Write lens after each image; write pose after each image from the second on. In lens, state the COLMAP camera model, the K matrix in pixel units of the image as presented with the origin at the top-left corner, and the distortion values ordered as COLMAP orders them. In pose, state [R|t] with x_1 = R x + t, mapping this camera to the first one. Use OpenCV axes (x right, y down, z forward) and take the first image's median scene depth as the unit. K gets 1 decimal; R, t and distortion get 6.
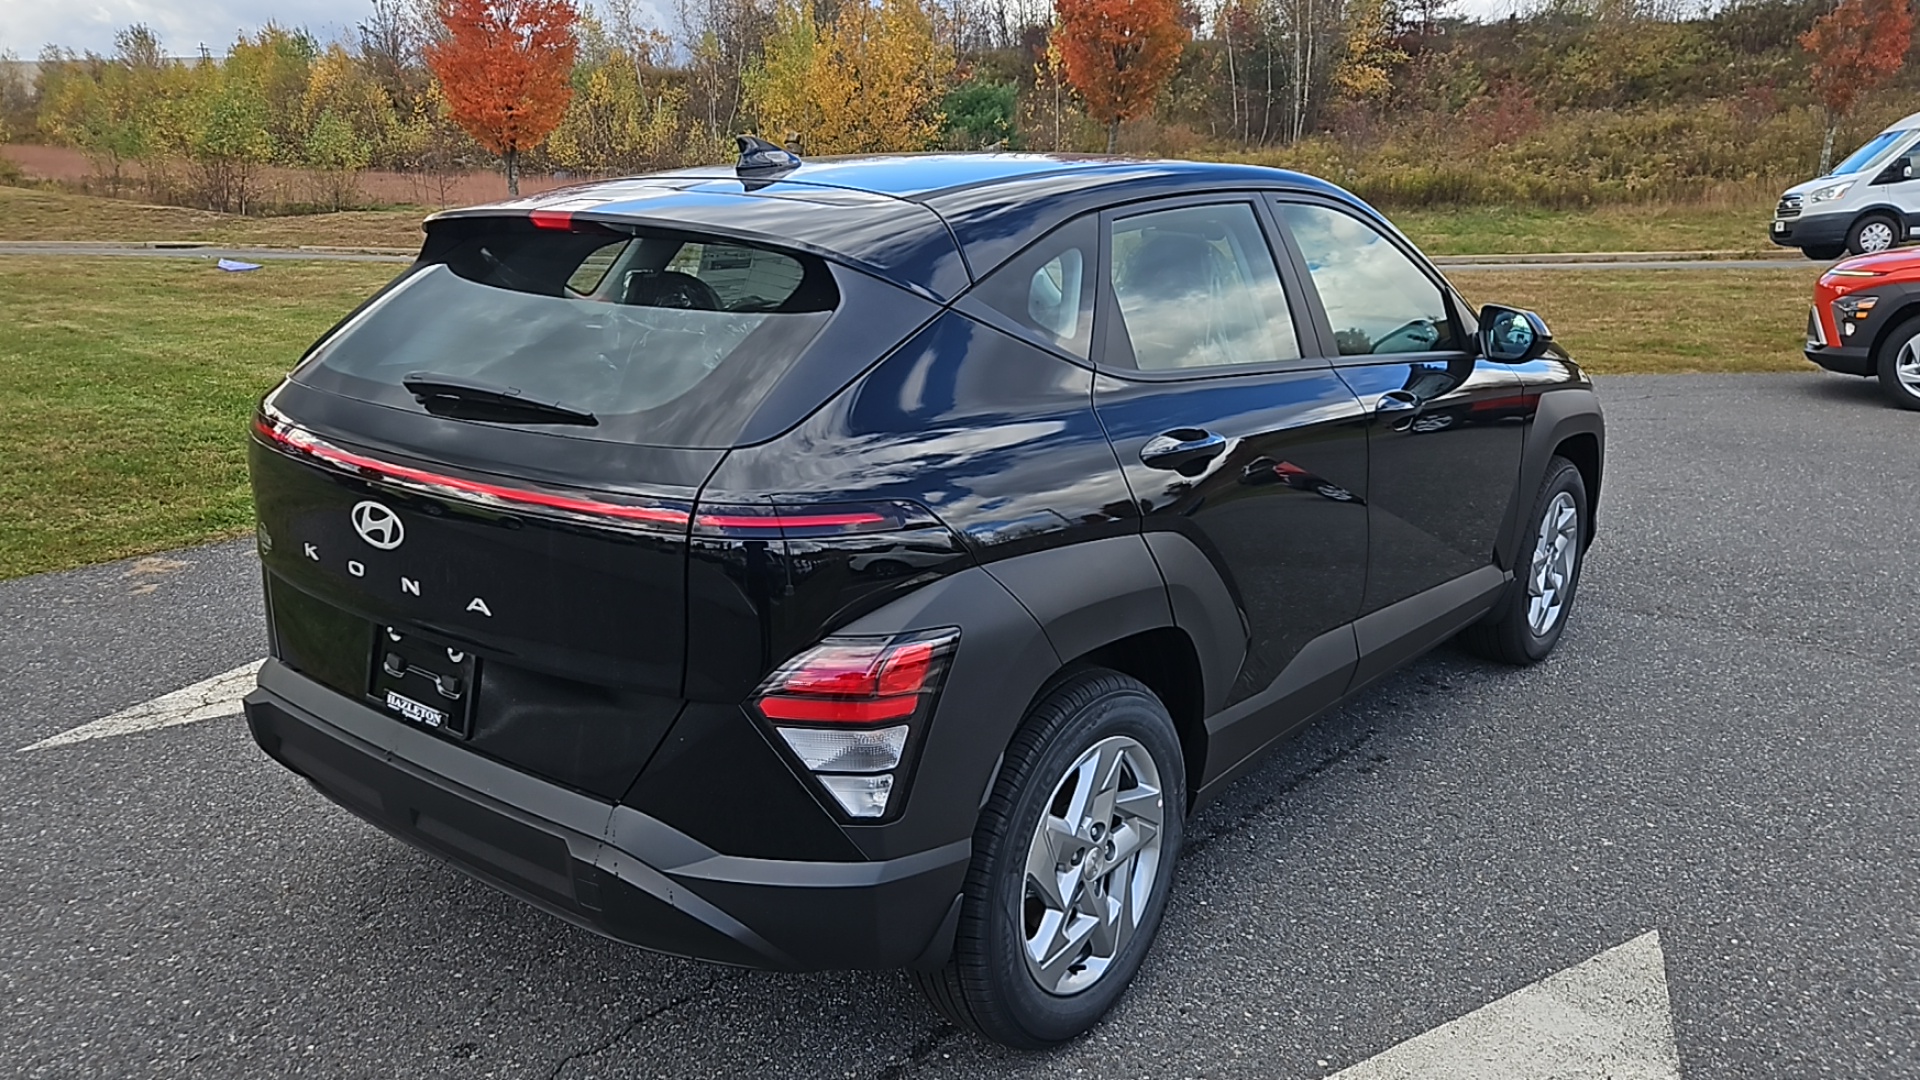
lens RADIAL K [[1422.0, 0, 951.0], [0, 1422.0, 536.4], [0, 0, 1]] dist [0.061950, -0.037036]
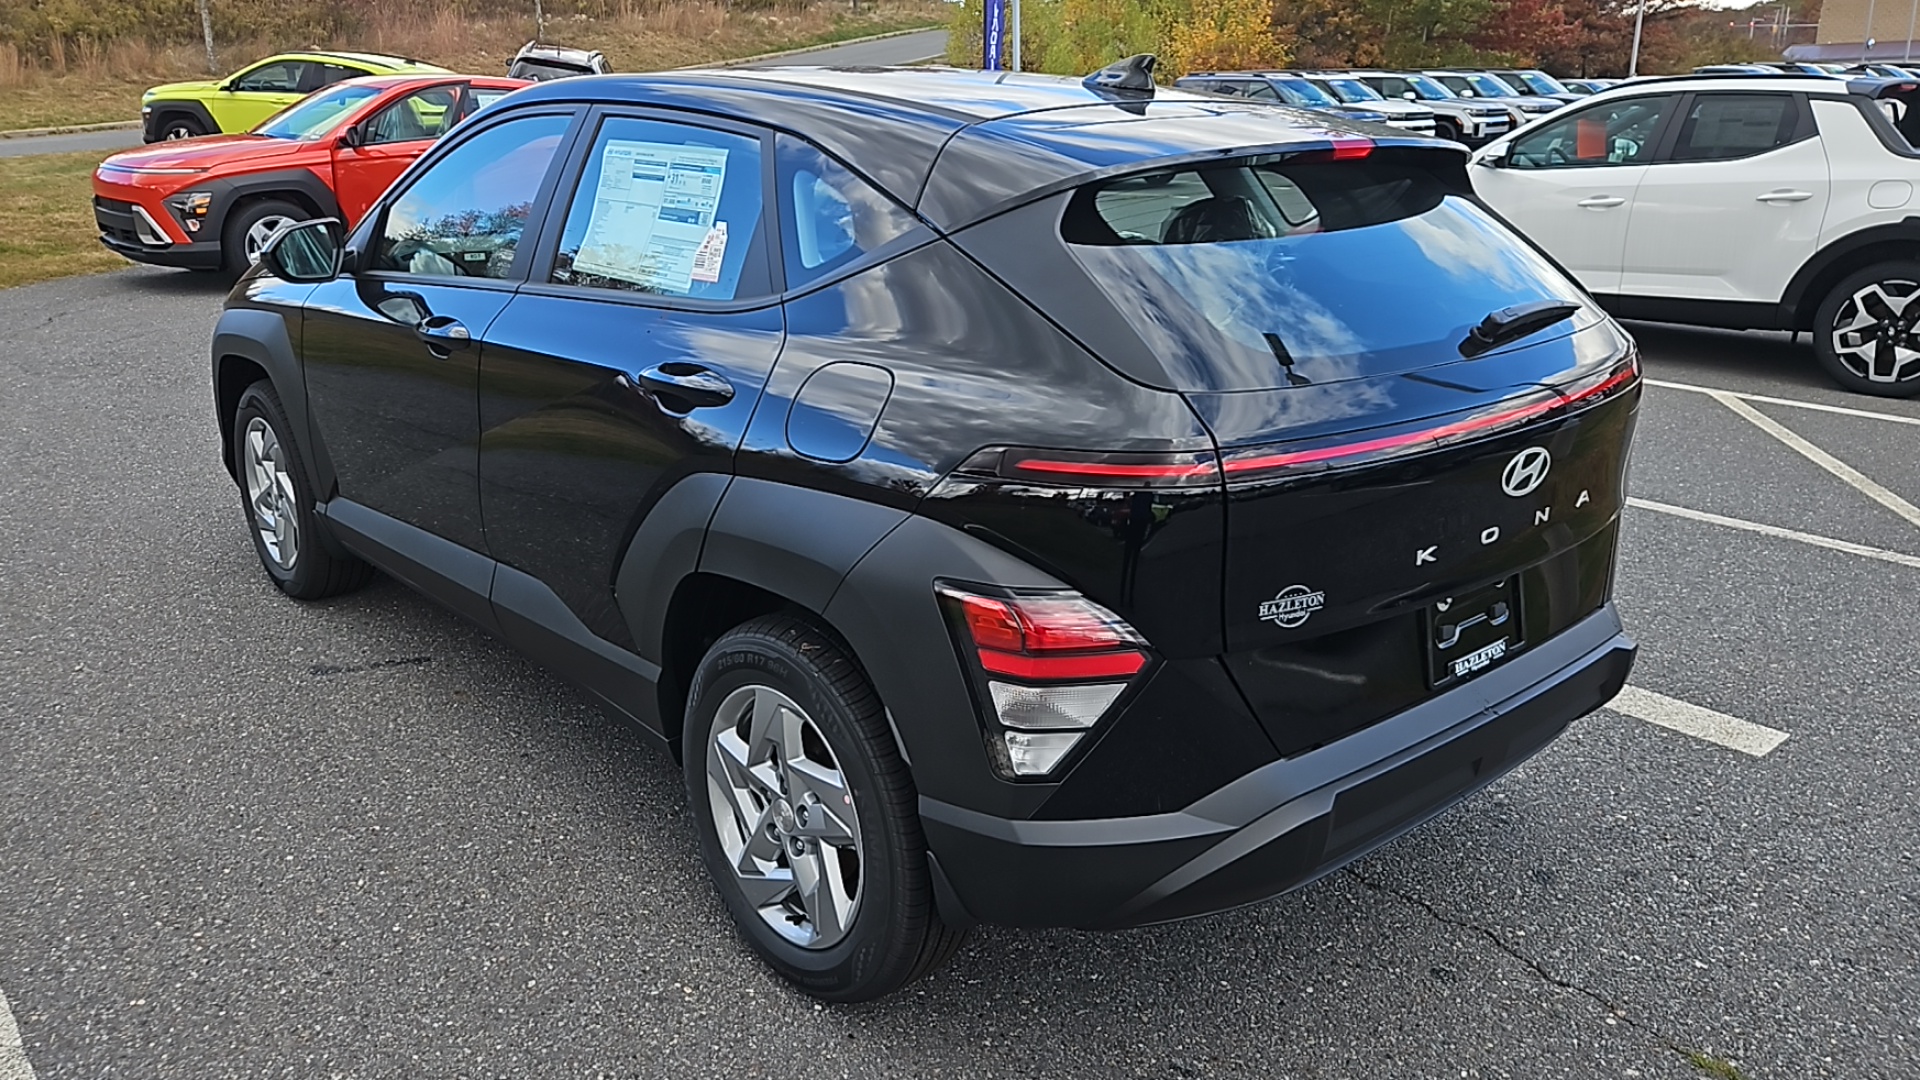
lens RADIAL K [[1422.0, 0, 954.9], [0, 1422.0, 544.4], [0, 0, 1]] dist [0.061950, -0.037036]
pose [[0.153380, -0.305174, 0.939864, -1.288043], [0.232590, 0.935545, 0.265814, -0.288204], [-0.960404, 0.177832, 0.214474, 1.085750]]
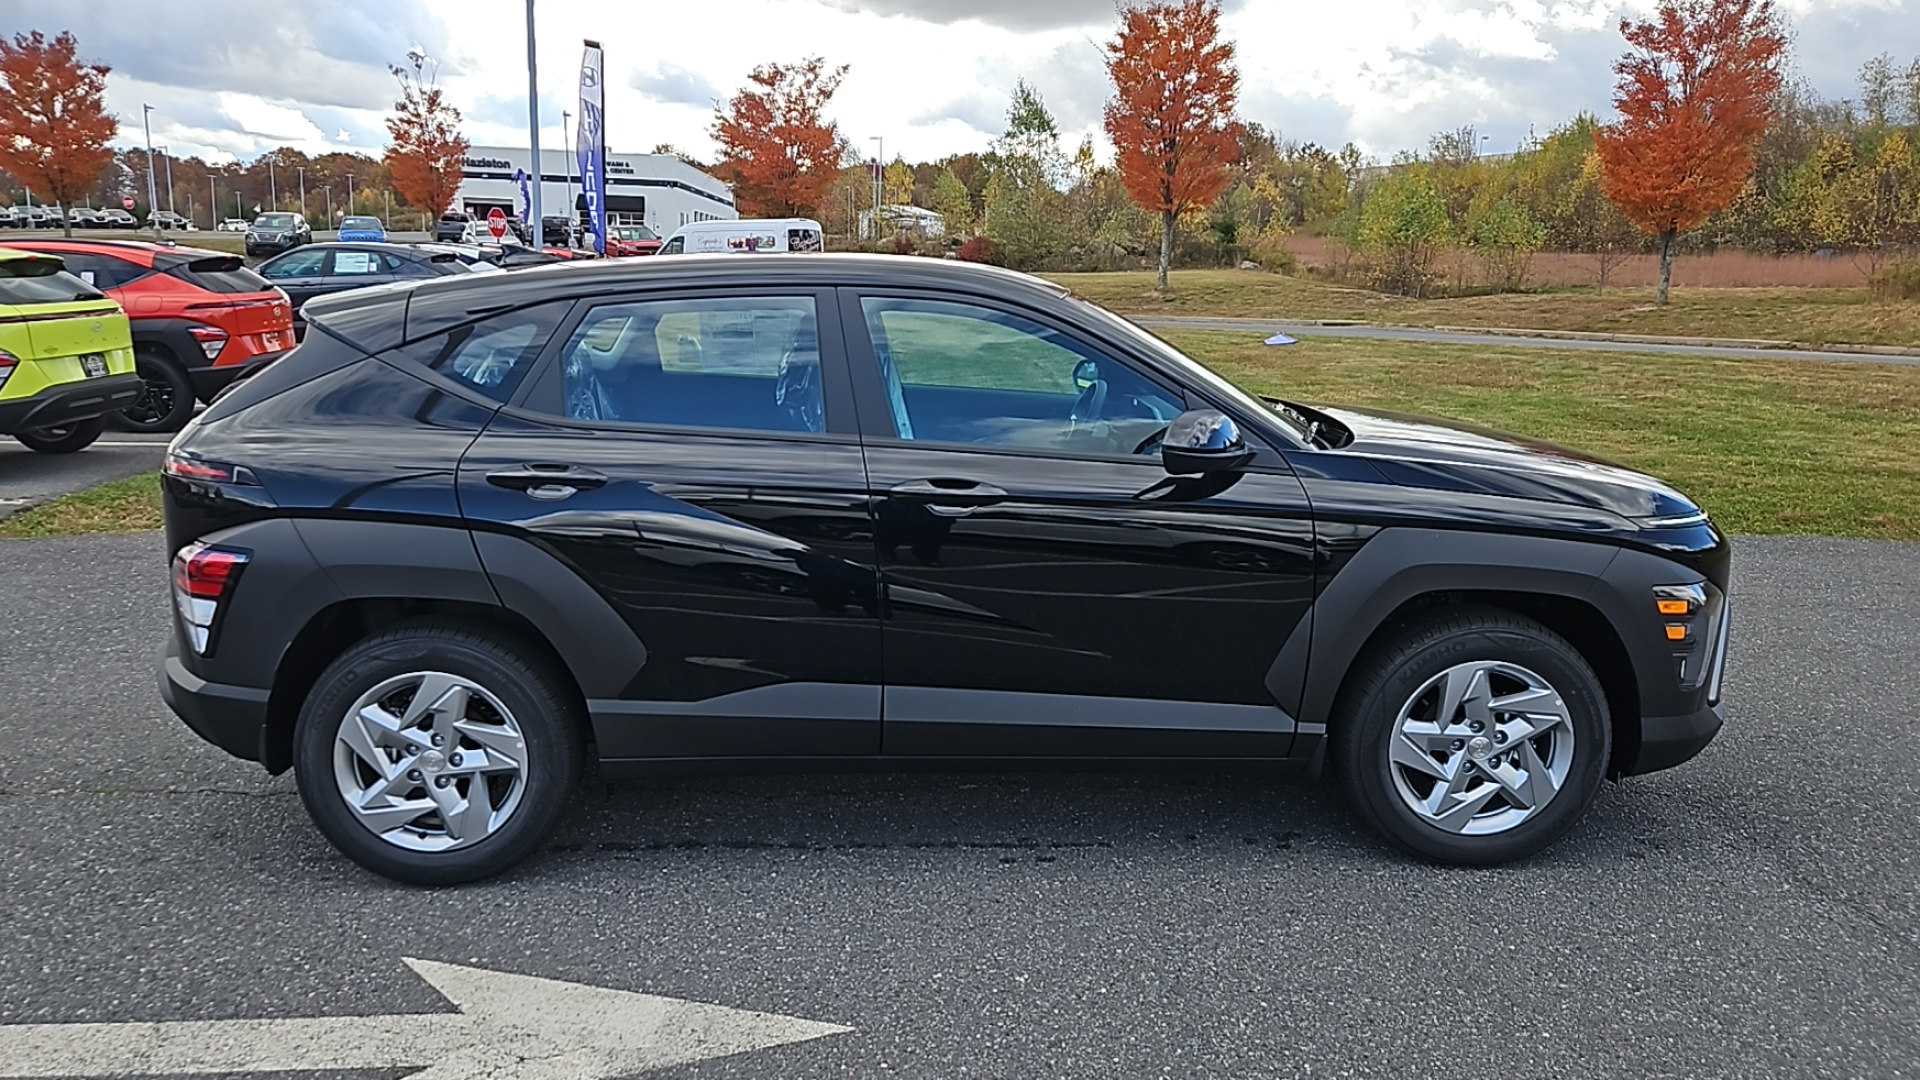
lens RADIAL K [[1422.0, 0, 960.4], [0, 1422.0, 539.8], [0, 0, 1]] dist [0.061950, -0.037036]
pose [[0.648226, 0.141196, -0.748243, 0.118029], [-0.178893, 0.983393, 0.030589, -0.010110], [0.740136, 0.114027, 0.662719, 0.032697]]
